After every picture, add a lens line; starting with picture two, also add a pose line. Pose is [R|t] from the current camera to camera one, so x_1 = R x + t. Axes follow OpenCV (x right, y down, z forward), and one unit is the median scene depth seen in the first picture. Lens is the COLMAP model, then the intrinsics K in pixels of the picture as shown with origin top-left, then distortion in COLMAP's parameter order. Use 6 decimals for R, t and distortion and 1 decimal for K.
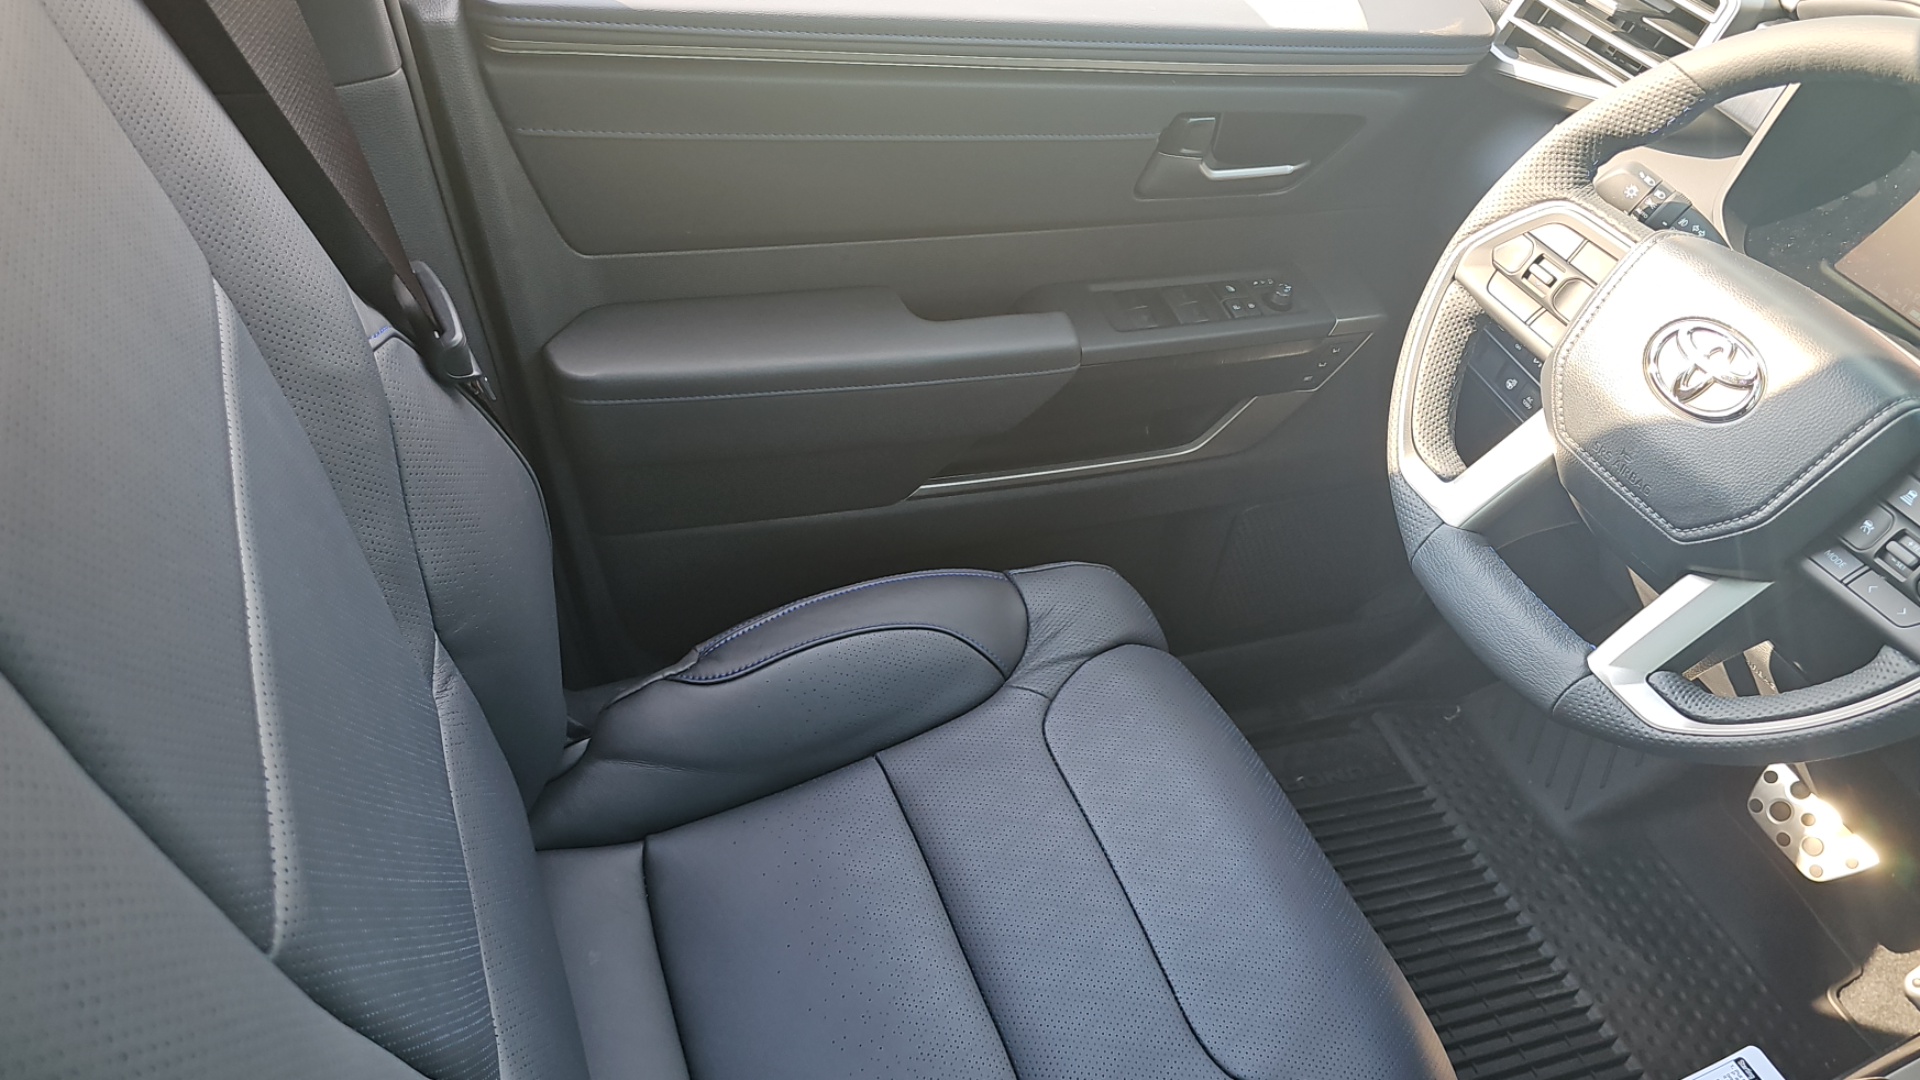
lens RADIAL K [[1399.4, 0, 960.0], [0, 1399.4, 540.0], [0, 0, 1]] dist [0.047344, -0.077841]
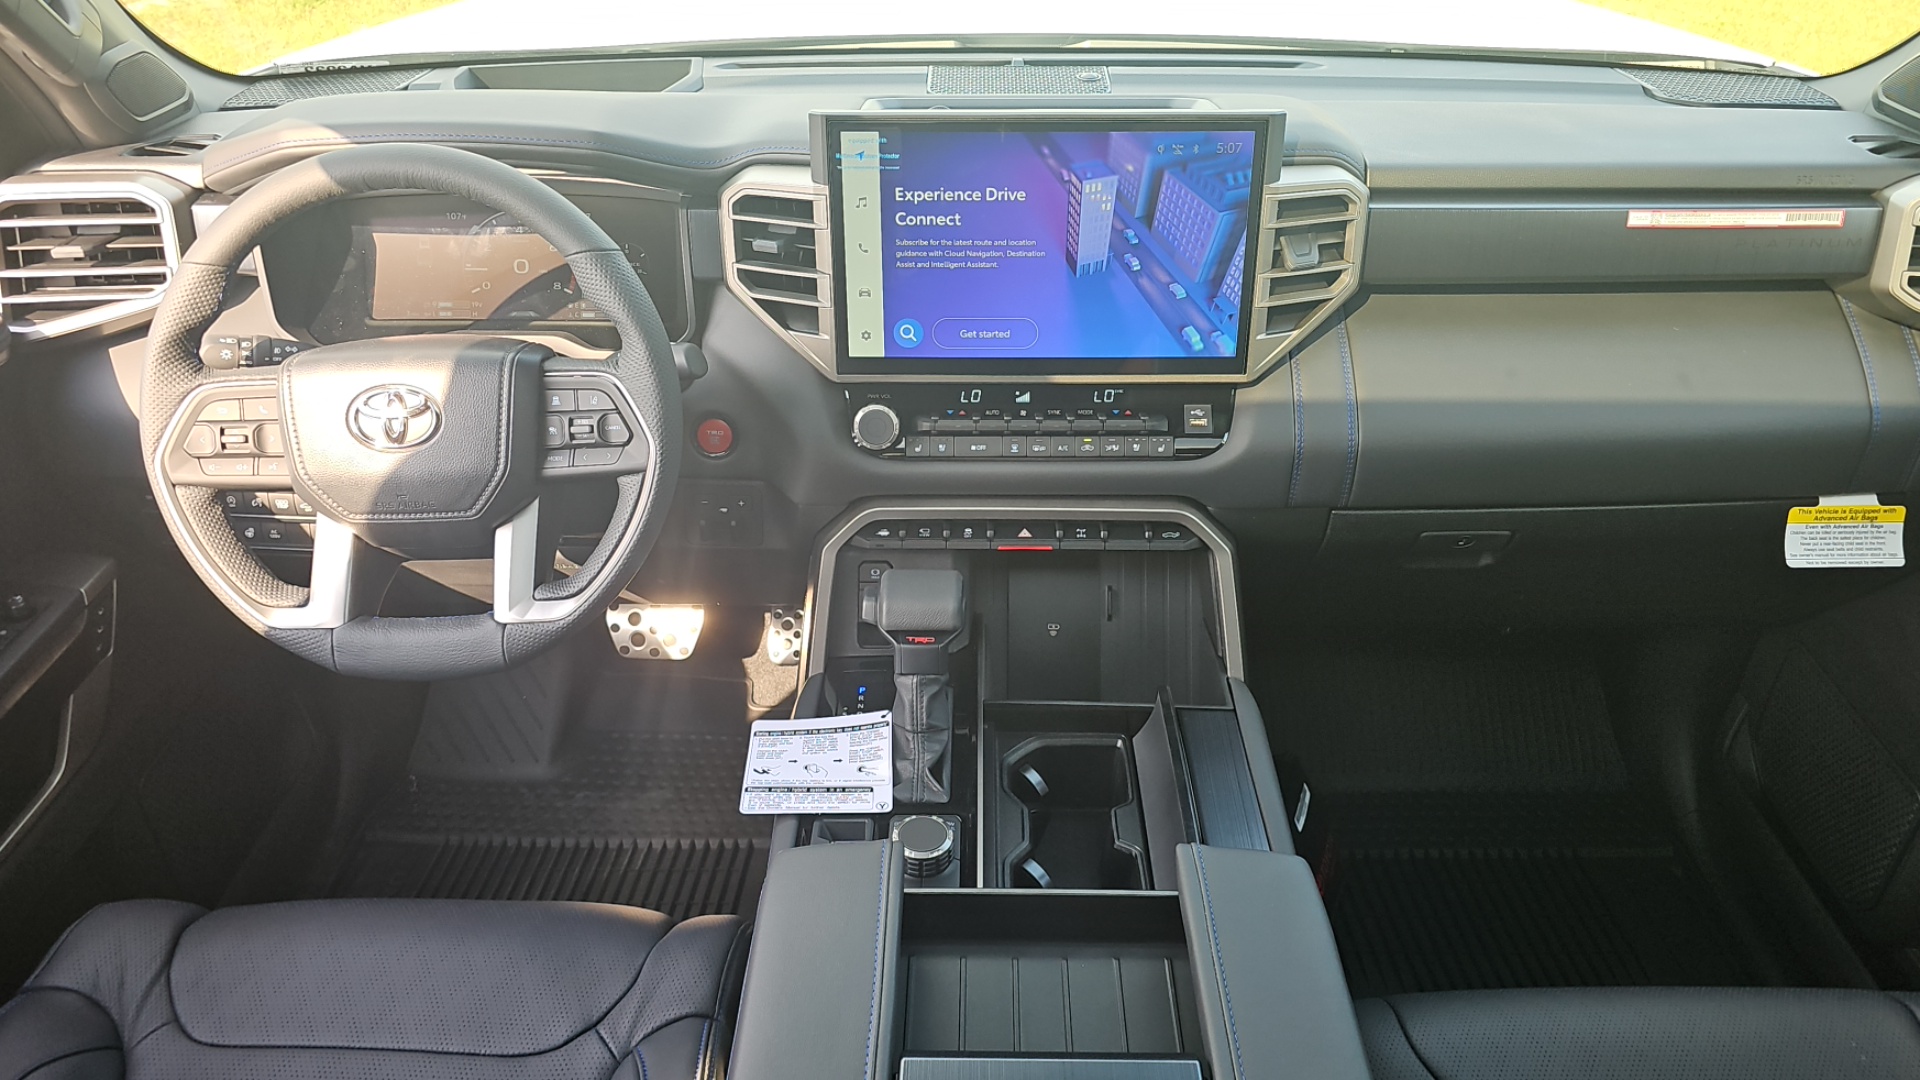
lens RADIAL K [[1375.0, 0, 982.9], [0, 1375.0, 533.9], [0, 0, 1]] dist [0.035328, -0.067145]
pose [[0.375962, -0.610260, 0.697306, -0.241531], [0.659841, 0.704648, 0.260923, -0.010698], [-0.650586, 0.362014, 0.667596, -0.218293]]
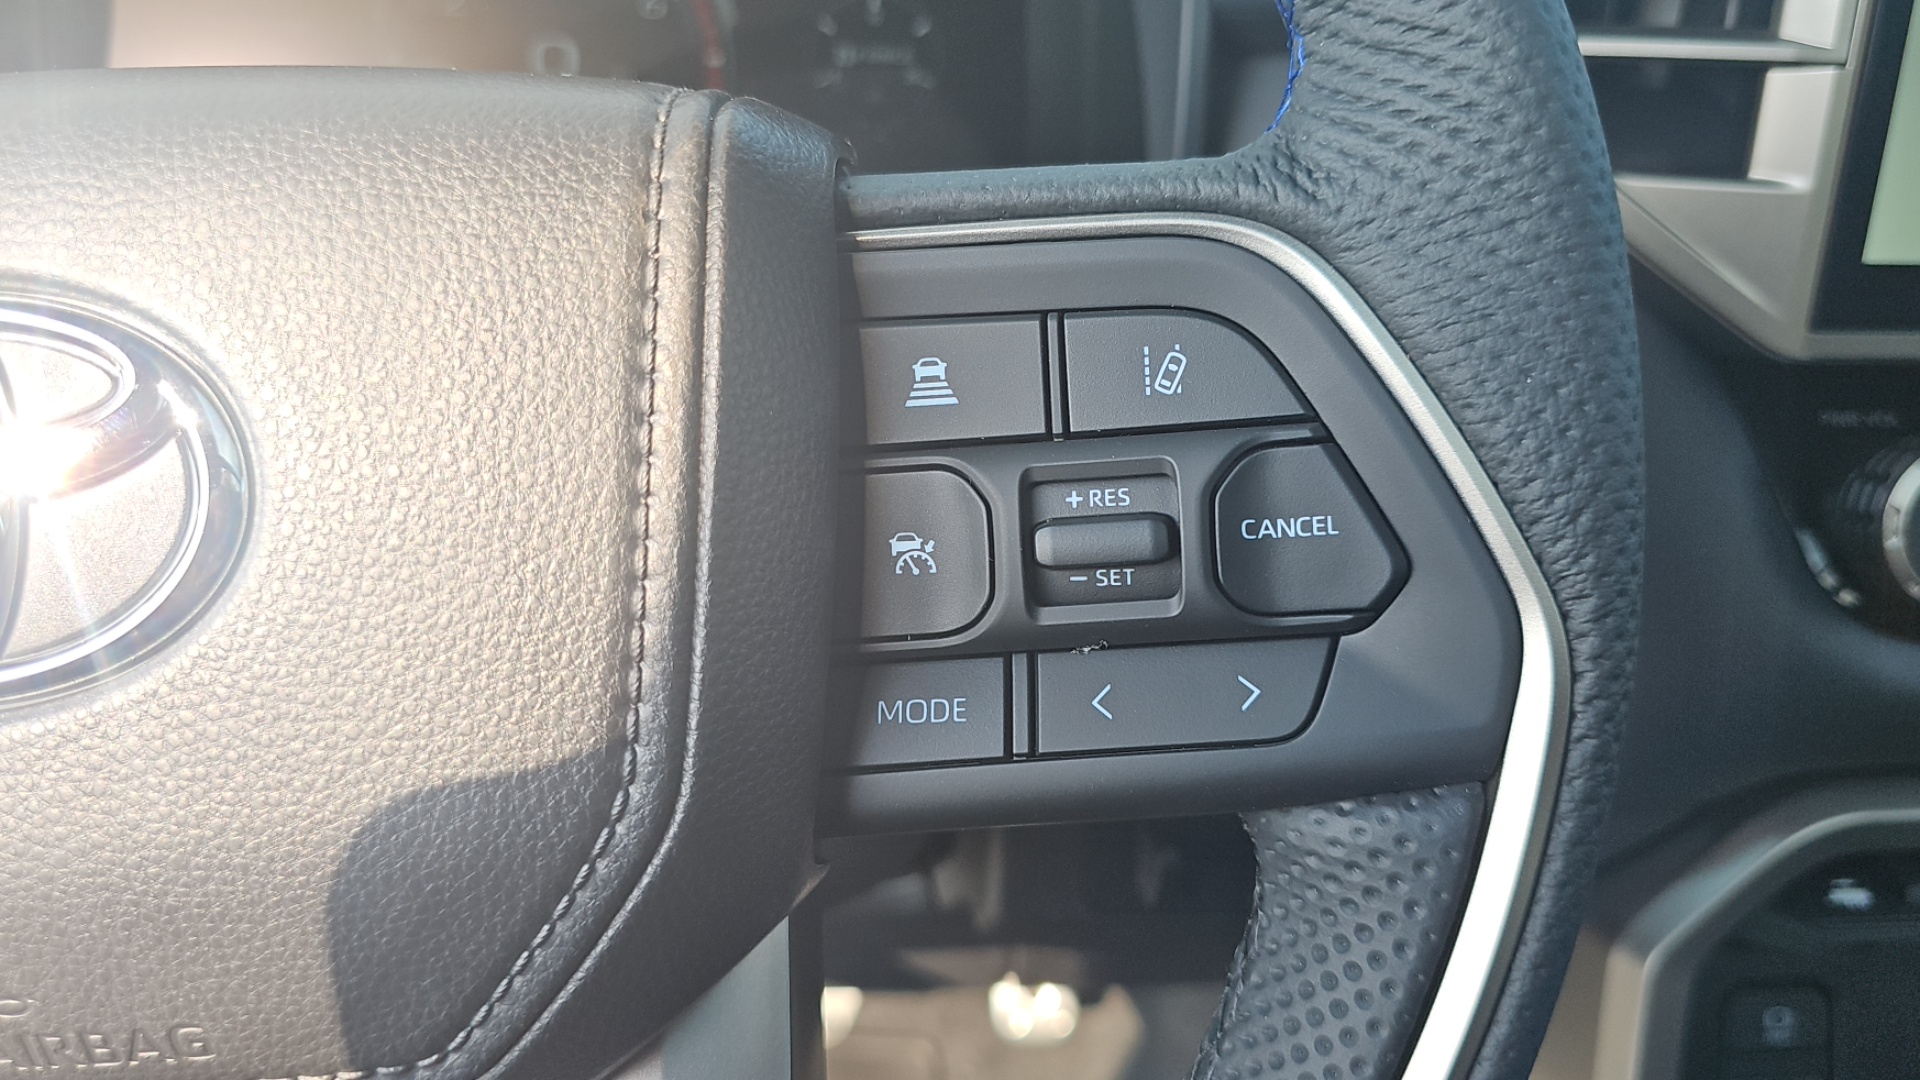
lens RADIAL K [[1562.5, 0, 1007.3], [0, 1562.5, 537.4], [0, 0, 1]] dist [-0.002675, -0.001651]
pose [[0.317795, -0.547369, 0.774205, 0.343667], [0.661961, 0.712681, 0.232149, -0.056242], [-0.678832, 0.438718, 0.588823, 0.661491]]
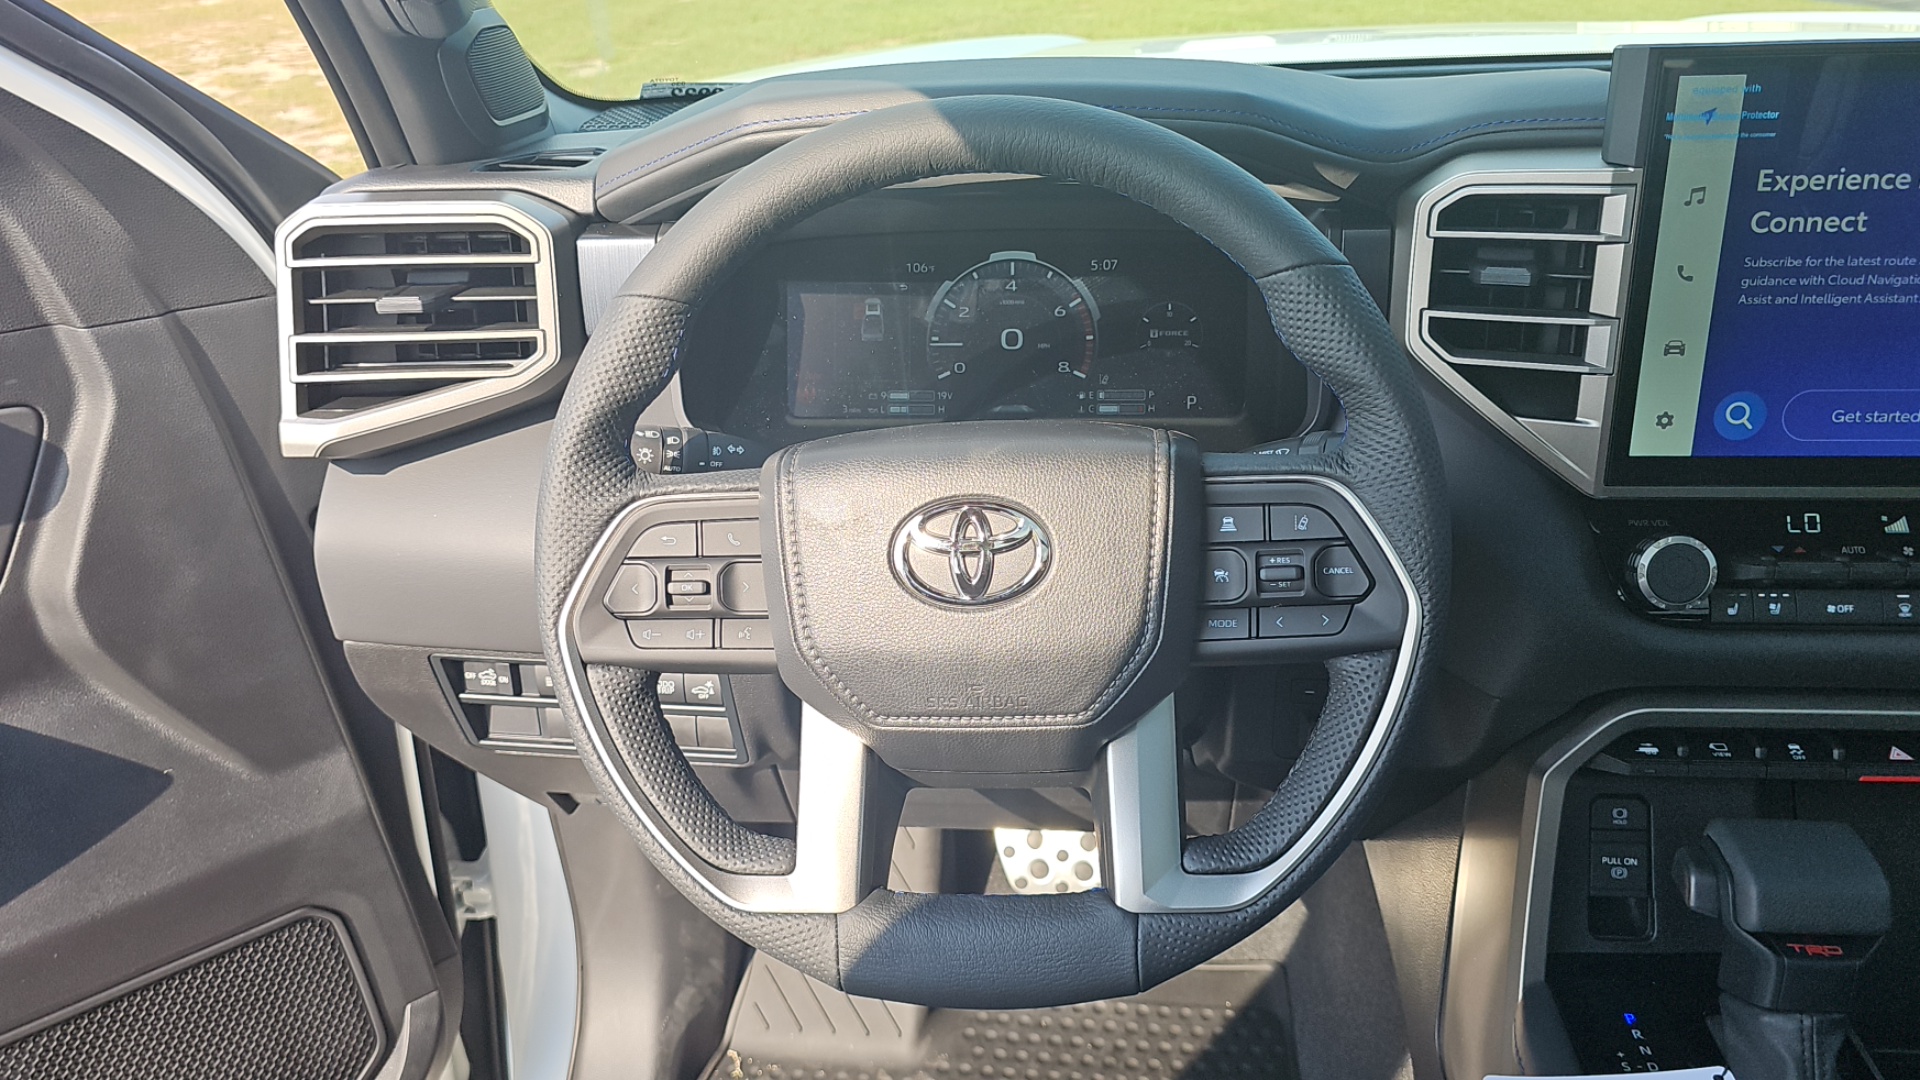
lens RADIAL K [[1399.4, 0, 960.0], [0, 1399.4, 540.0], [0, 0, 1]] dist [0.047344, -0.077841]
pose [[0.447044, -0.529596, 0.720889, -0.044270], [0.673165, 0.729894, 0.118762, -0.197325], [-0.589068, 0.432185, 0.682799, 0.394897]]
